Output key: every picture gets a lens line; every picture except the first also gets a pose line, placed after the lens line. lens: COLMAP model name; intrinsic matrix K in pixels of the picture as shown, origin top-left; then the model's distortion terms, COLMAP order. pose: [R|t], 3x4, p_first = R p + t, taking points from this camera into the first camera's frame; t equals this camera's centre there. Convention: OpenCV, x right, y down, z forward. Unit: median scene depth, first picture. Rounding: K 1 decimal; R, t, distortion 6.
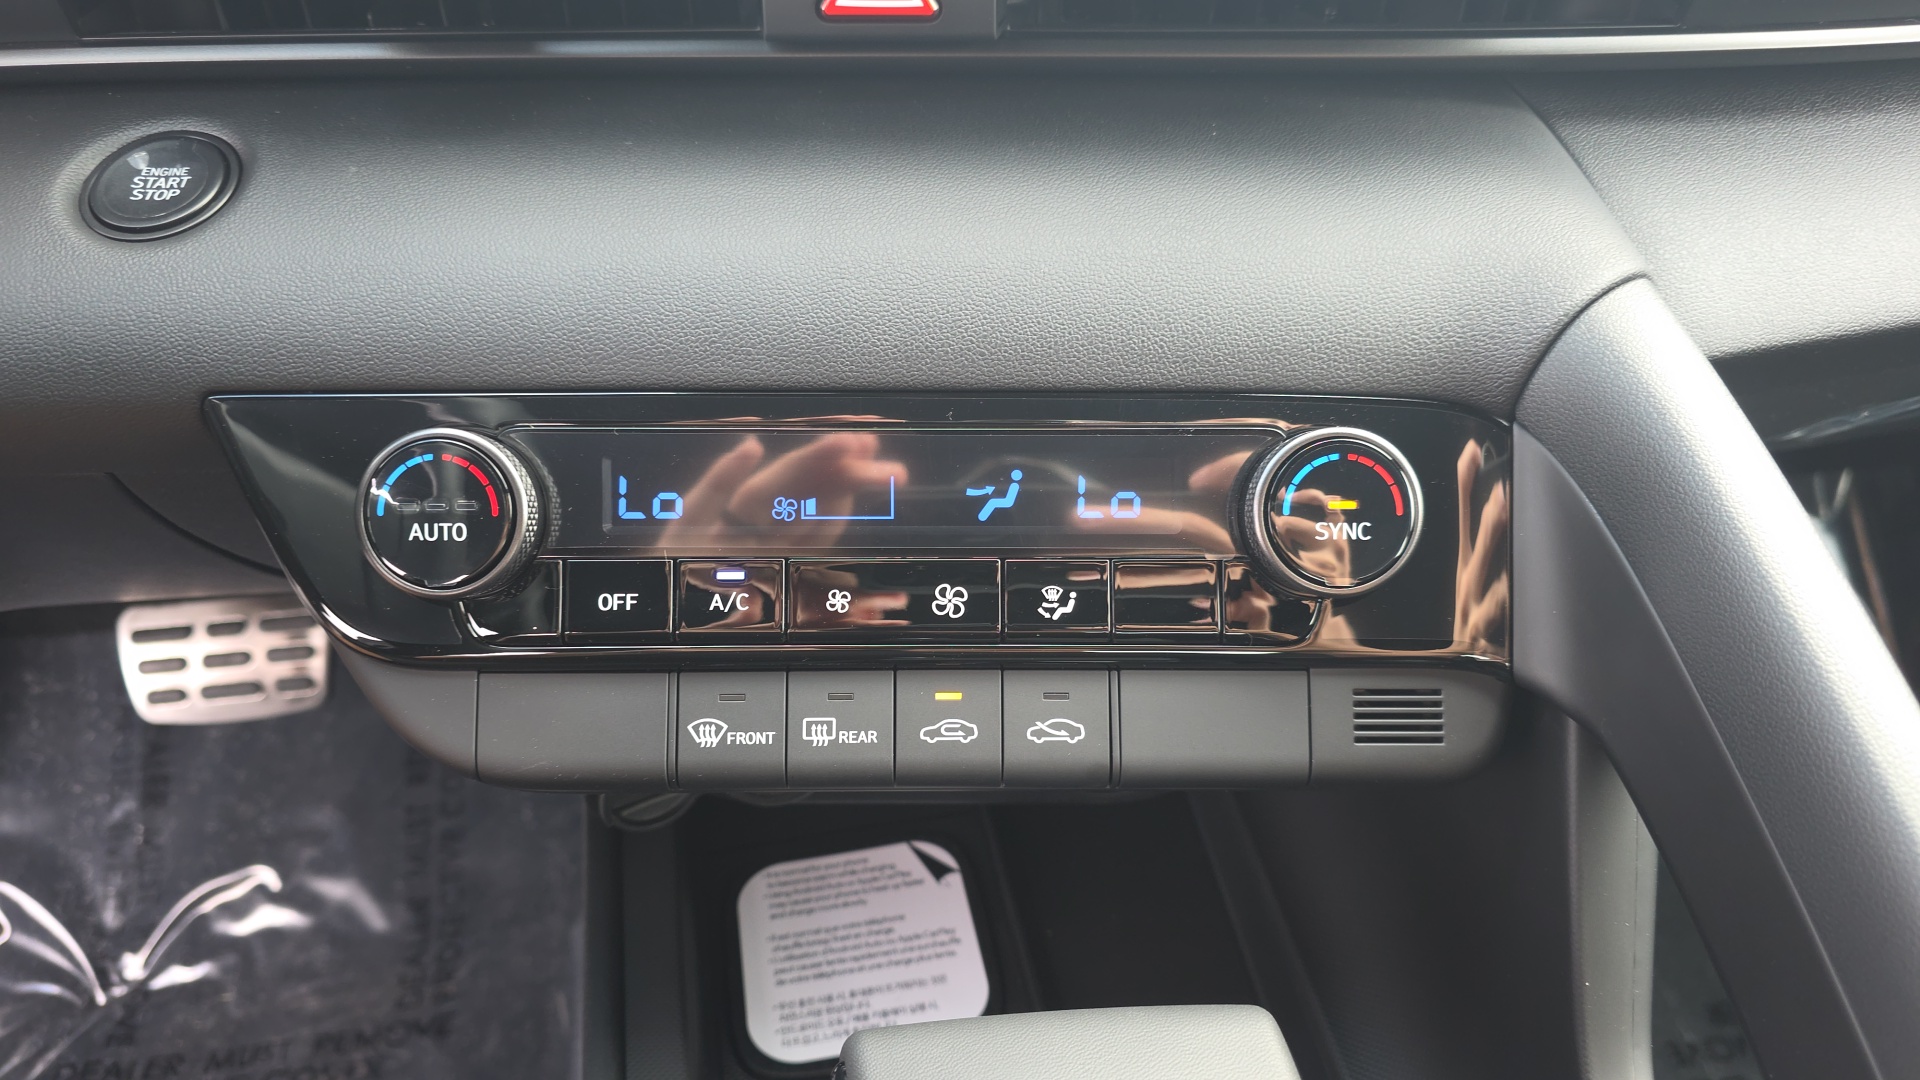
lens RADIAL K [[1326.7, 0, 966.5], [0, 1326.7, 545.1], [0, 0, 1]] dist [0.029603, -0.042162]
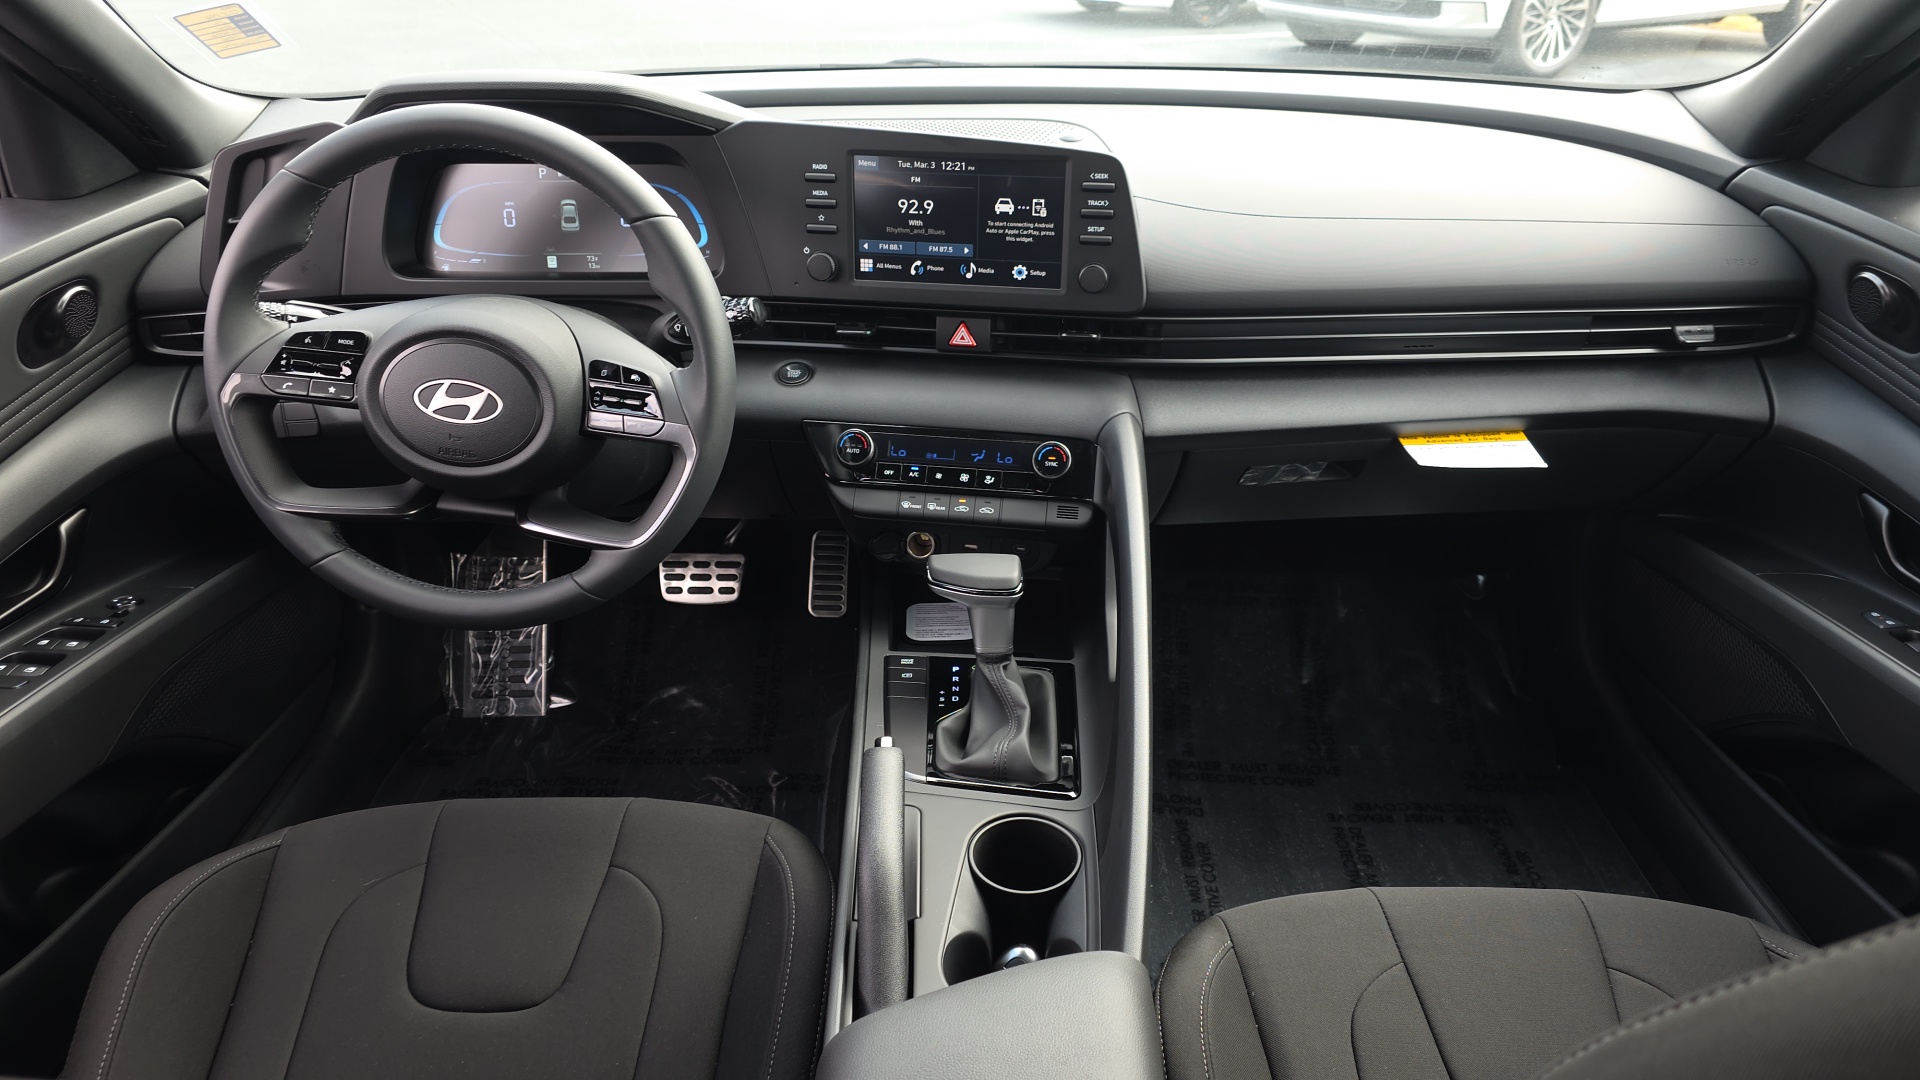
lens RADIAL K [[1310.1, 0, 974.9], [0, 1310.1, 570.1], [0, 0, 1]] dist [0.123895, -0.209005]
pose [[0.986801, 0.074122, -0.143978, 0.636557], [-0.096685, 0.982910, -0.156651, 0.972060], [0.129906, 0.168504, 0.977103, -3.004753]]
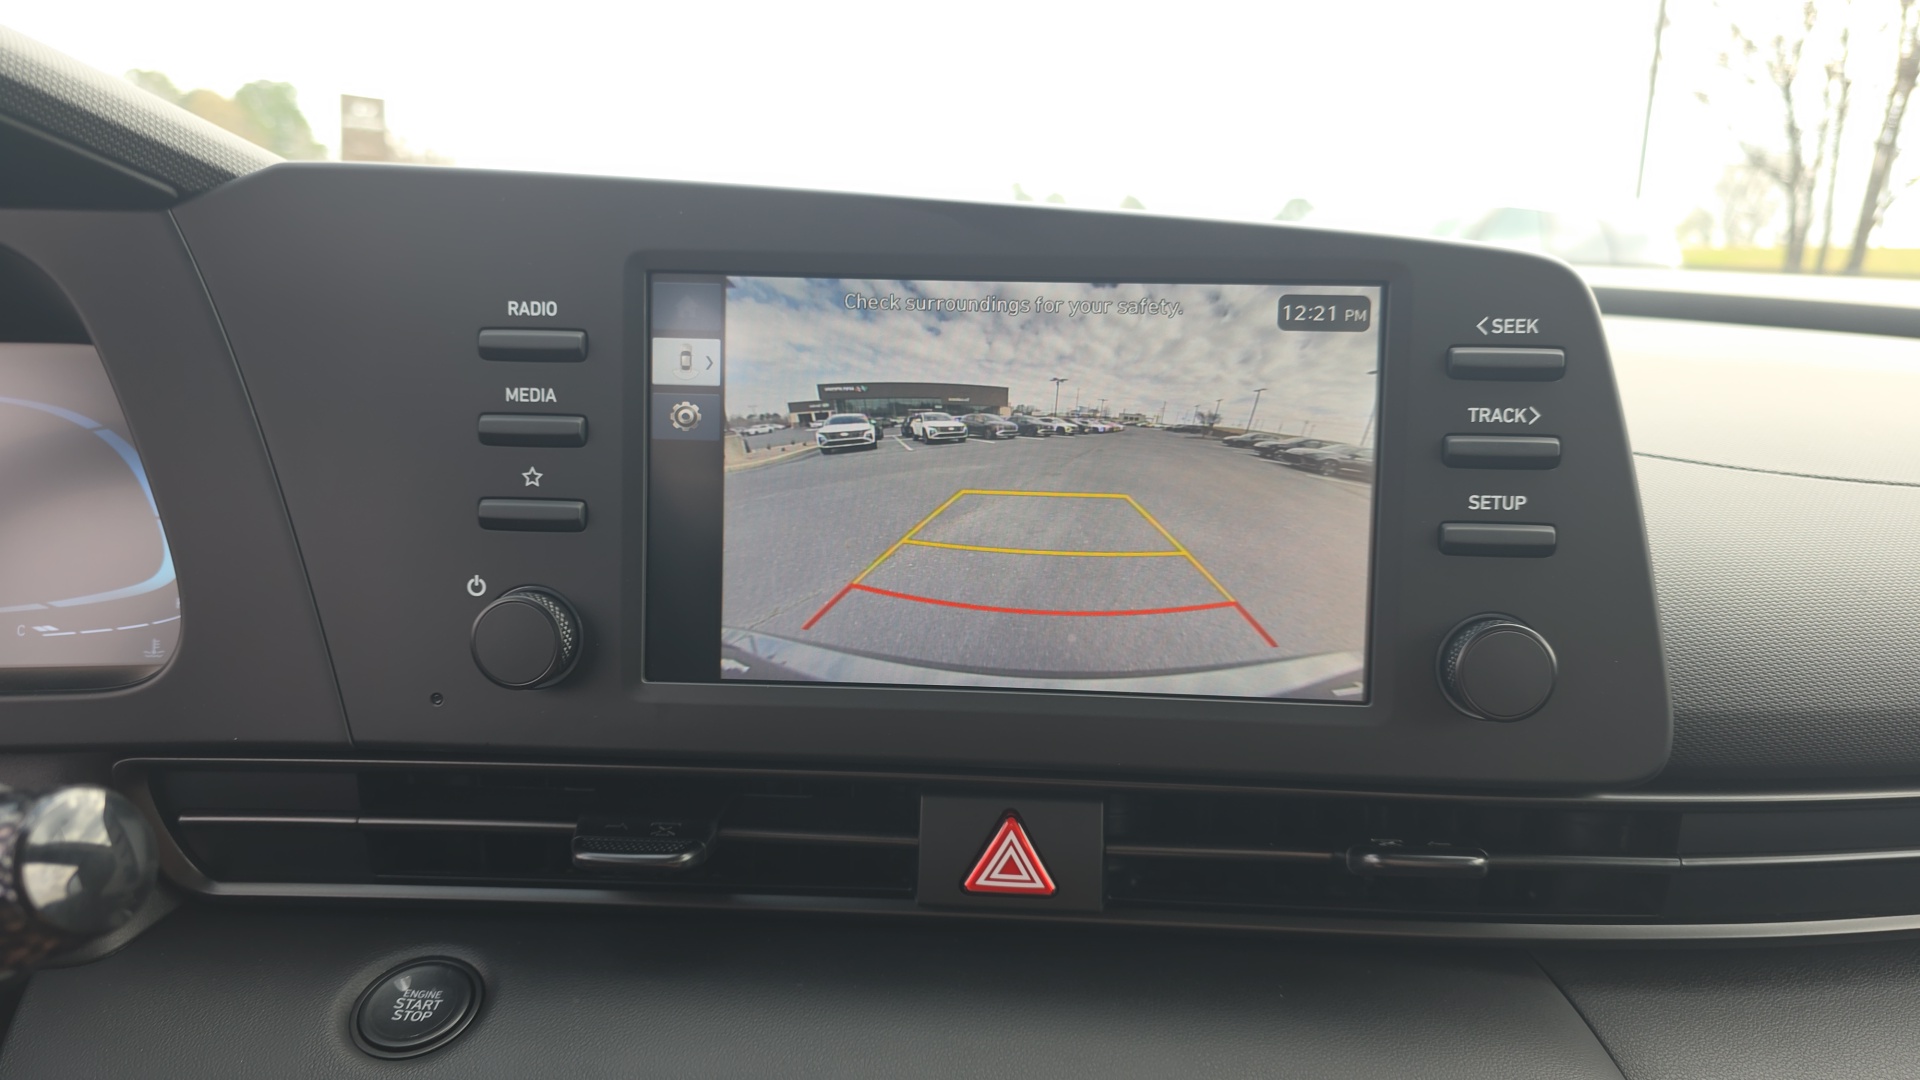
lens RADIAL K [[1326.7, 0, 966.5], [0, 1326.7, 545.1], [0, 0, 1]] dist [0.029603, -0.042162]
pose [[0.998764, 0.026683, -0.041939, -0.061219], [-0.042792, 0.890845, -0.452288, -0.117222], [0.025293, 0.453524, 0.890885, -0.276446]]
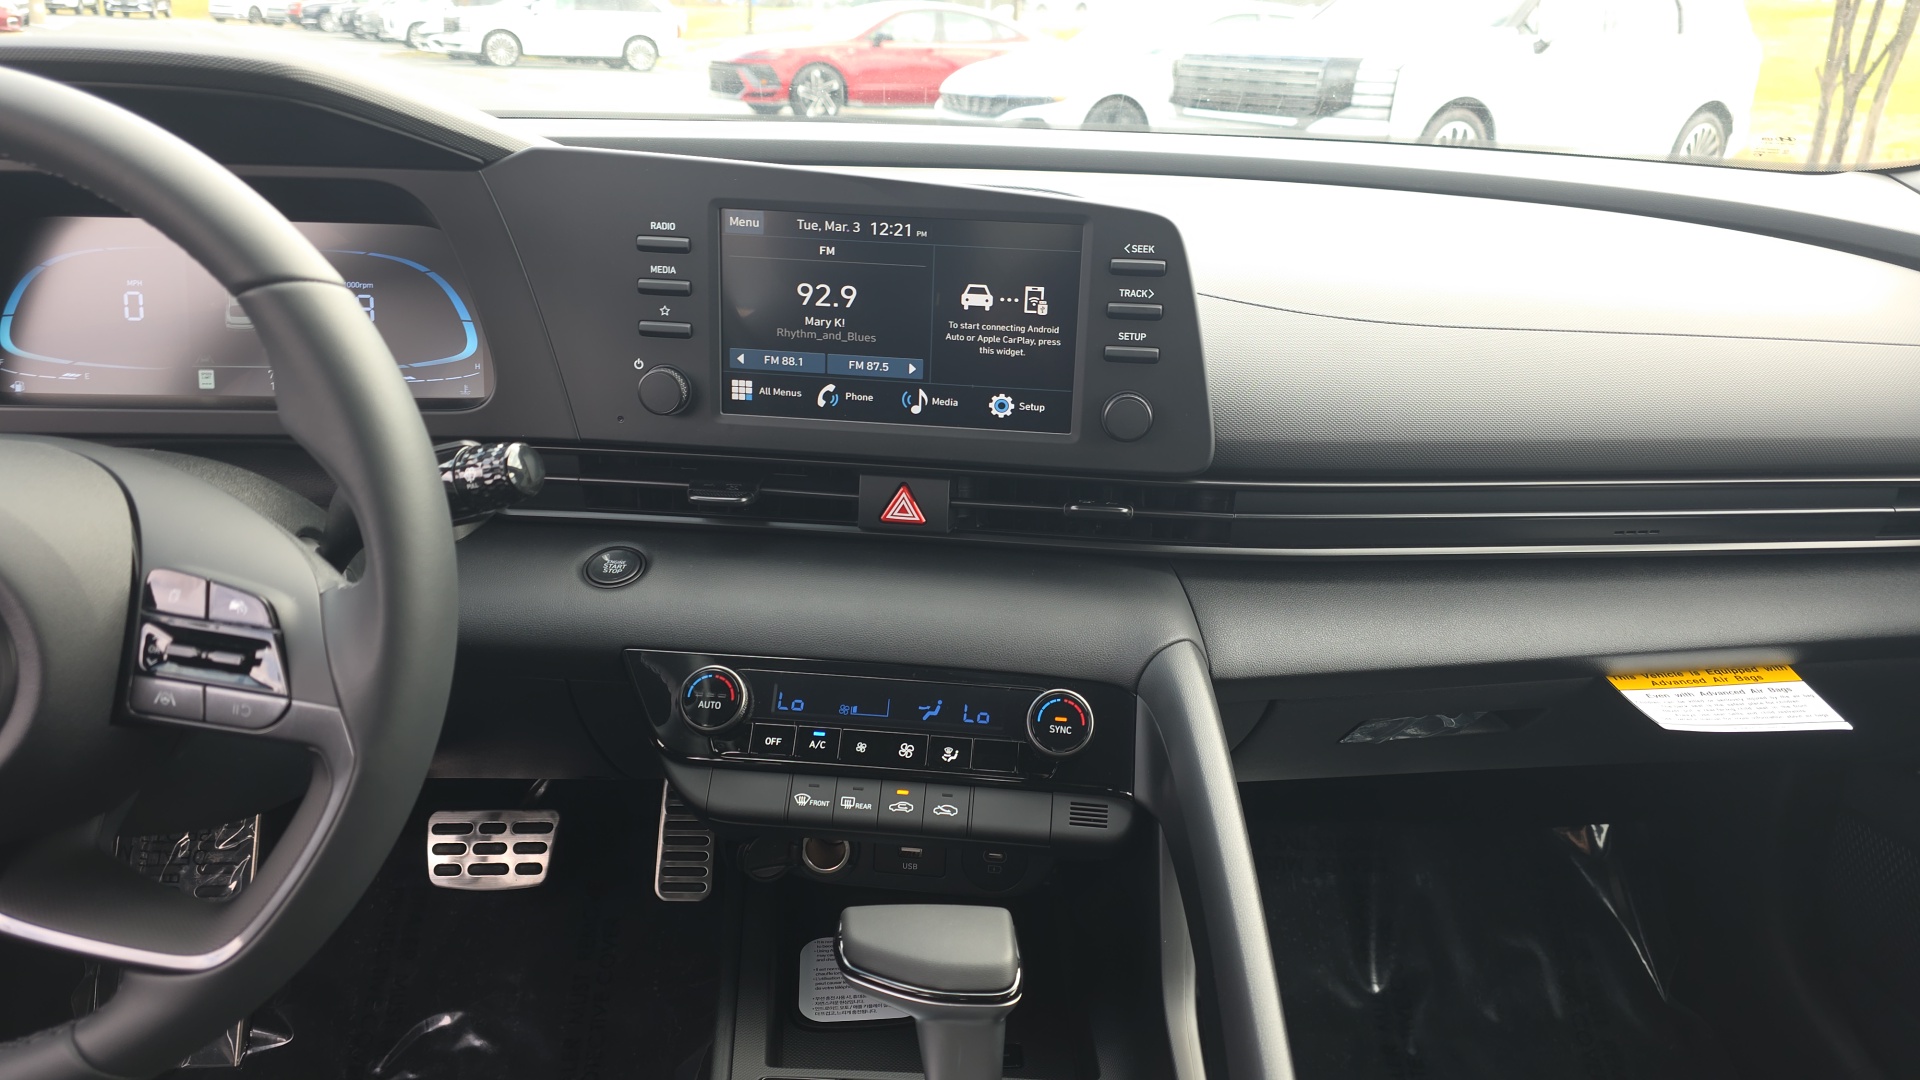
lens RADIAL K [[1260.8, 0, 983.0], [0, 1260.8, 524.5], [0, 0, 1]] dist [0.124287, -0.175434]
pose [[0.995824, 0.060312, -0.068530, 0.258339], [-0.077872, 0.952973, -0.292881, 0.311868], [0.047643, 0.296994, 0.953690, -1.323325]]
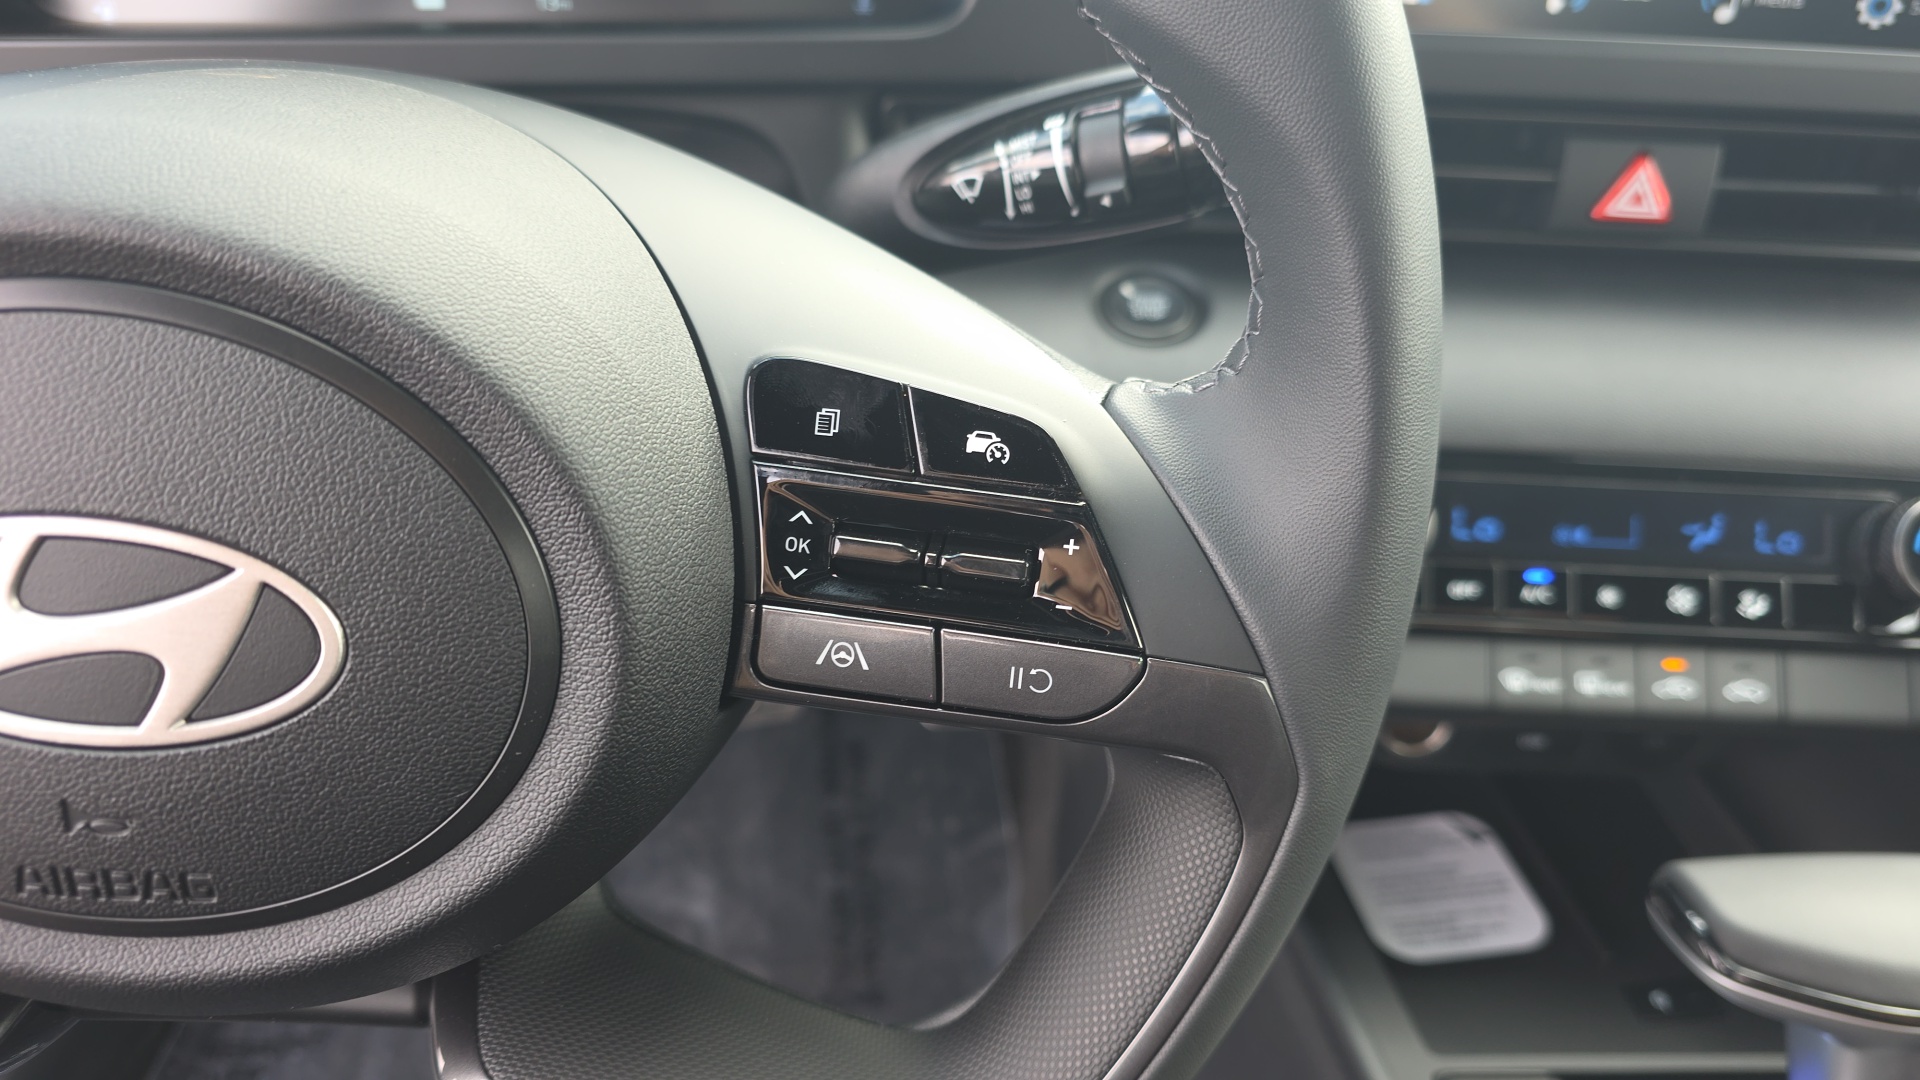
lens RADIAL K [[1348.4, 0, 973.3], [0, 1348.4, 563.9], [0, 0, 1]] dist [0.000134, -0.034212]
pose [[0.998669, 0.044535, -0.026006, -0.766138], [-0.046066, 0.997038, -0.061582, 0.130114], [0.023187, 0.062698, 0.997763, -0.539938]]
